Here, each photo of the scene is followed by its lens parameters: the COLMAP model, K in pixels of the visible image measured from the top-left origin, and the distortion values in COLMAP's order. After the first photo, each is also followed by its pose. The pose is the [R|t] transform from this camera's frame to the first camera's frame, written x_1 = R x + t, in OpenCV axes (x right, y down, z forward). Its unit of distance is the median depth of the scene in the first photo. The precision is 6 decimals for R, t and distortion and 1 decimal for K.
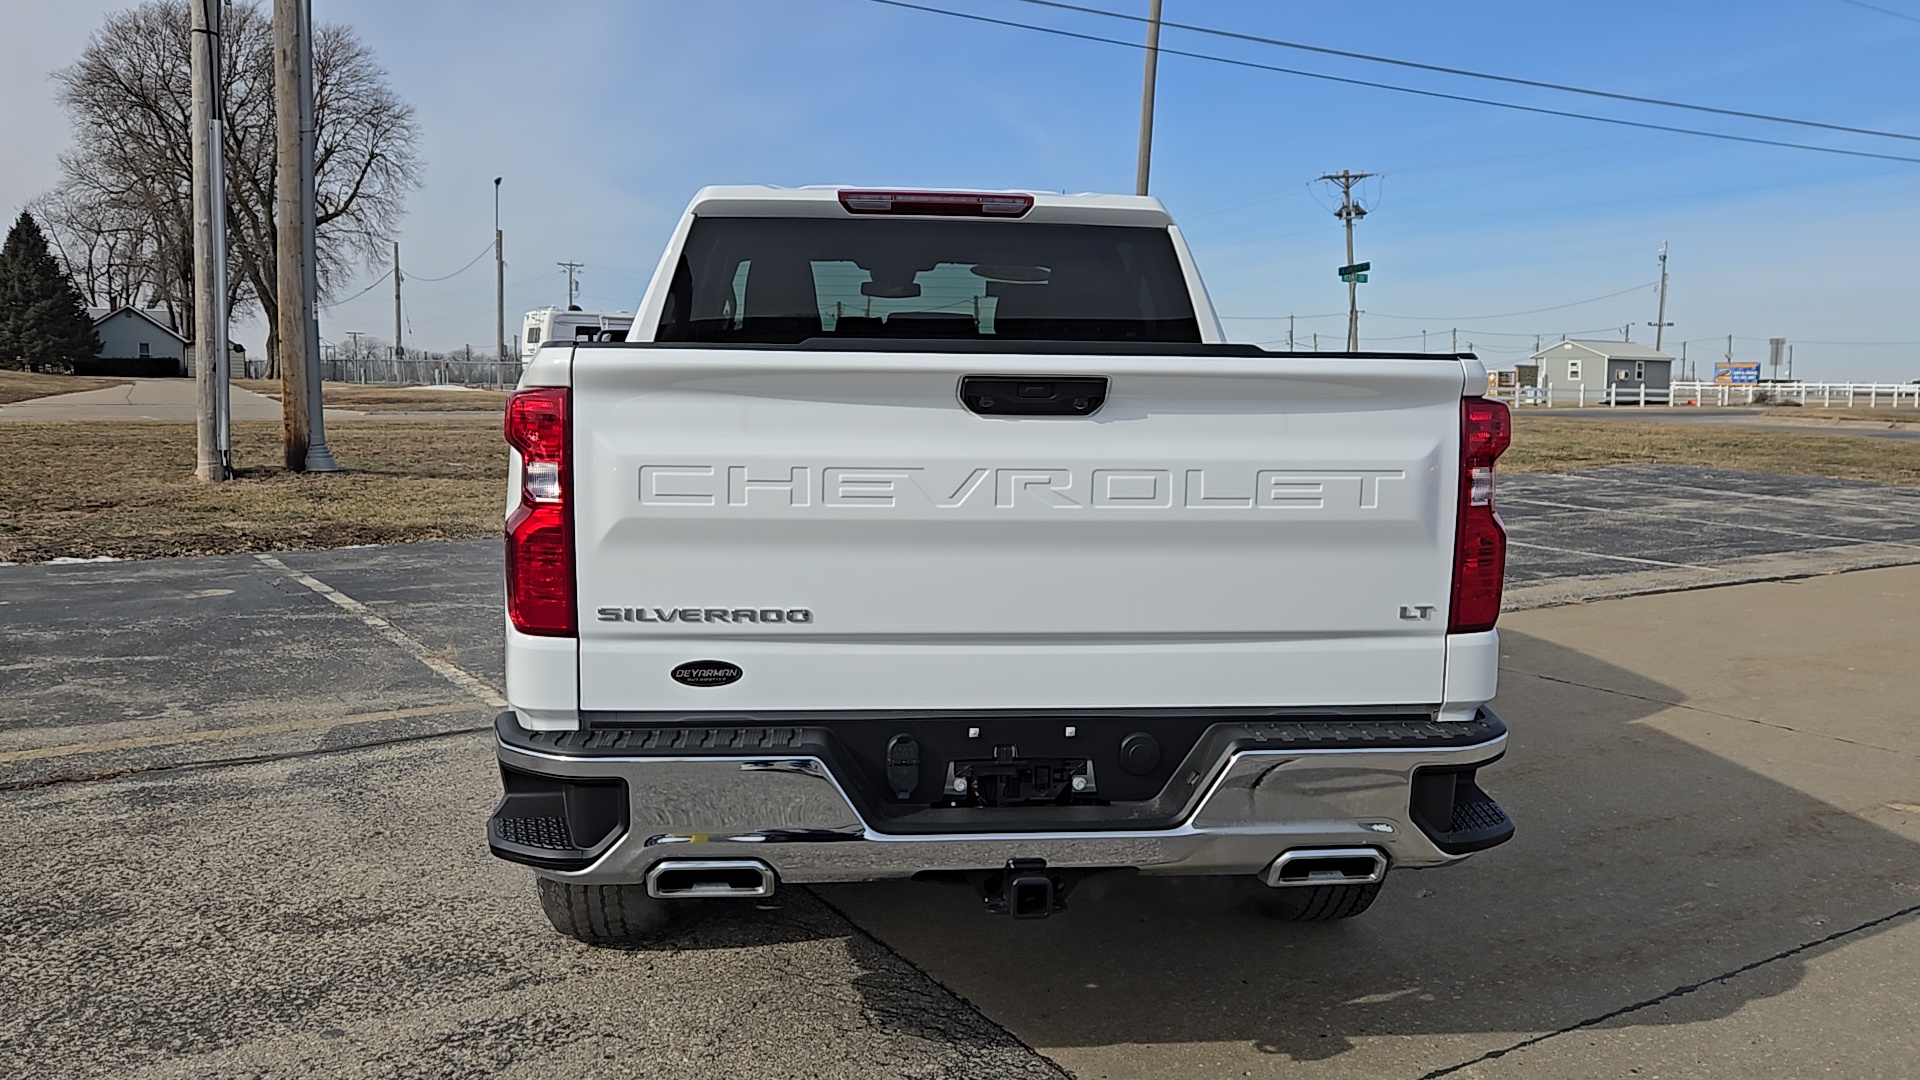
lens RADIAL K [[1582.8, 0, 954.0], [0, 1582.8, 543.9], [0, 0, 1]] dist [0.016392, -0.000049]
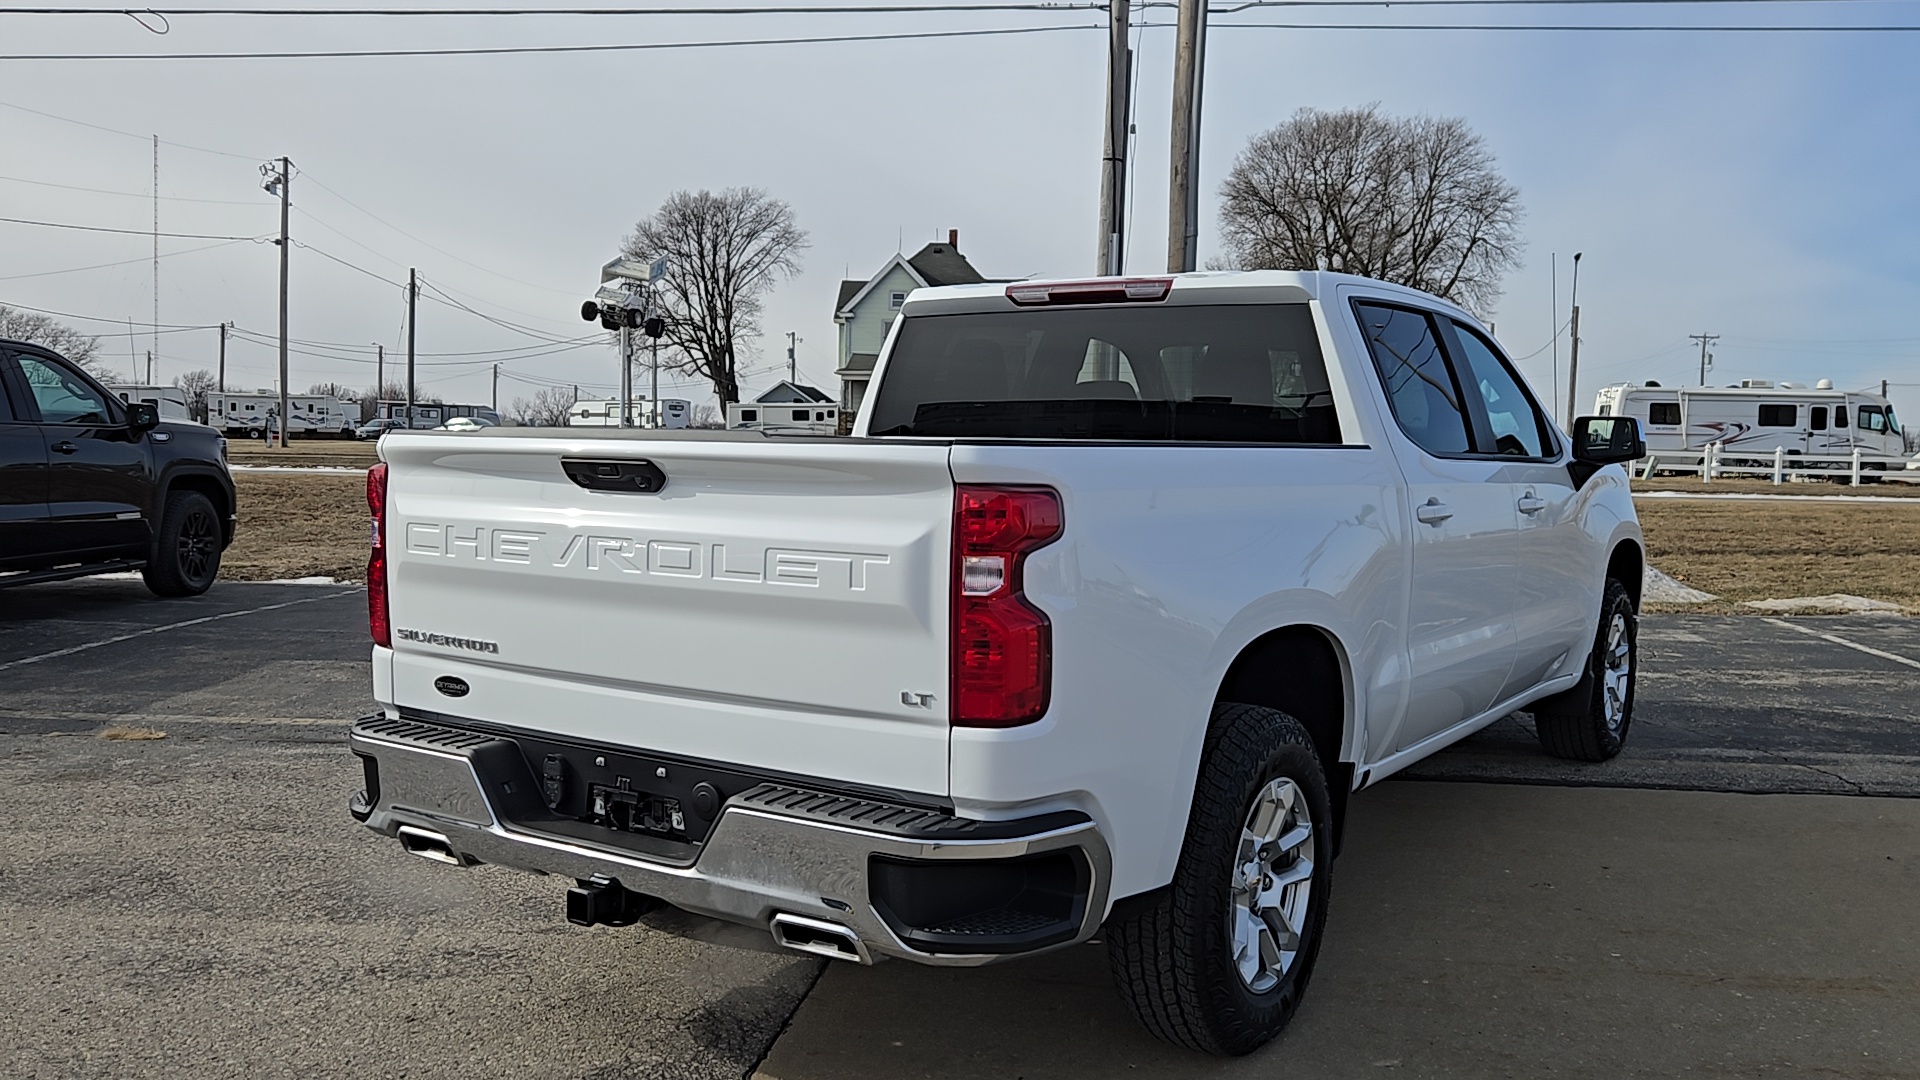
lens RADIAL K [[1582.8, 0, 954.0], [0, 1582.8, 543.9], [0, 0, 1]] dist [0.016392, -0.000049]
pose [[0.773003, 0.042317, -0.632989, 0.835908], [-0.073271, 0.997051, -0.022823, -0.029431], [0.630157, 0.064022, 0.773824, 0.218182]]
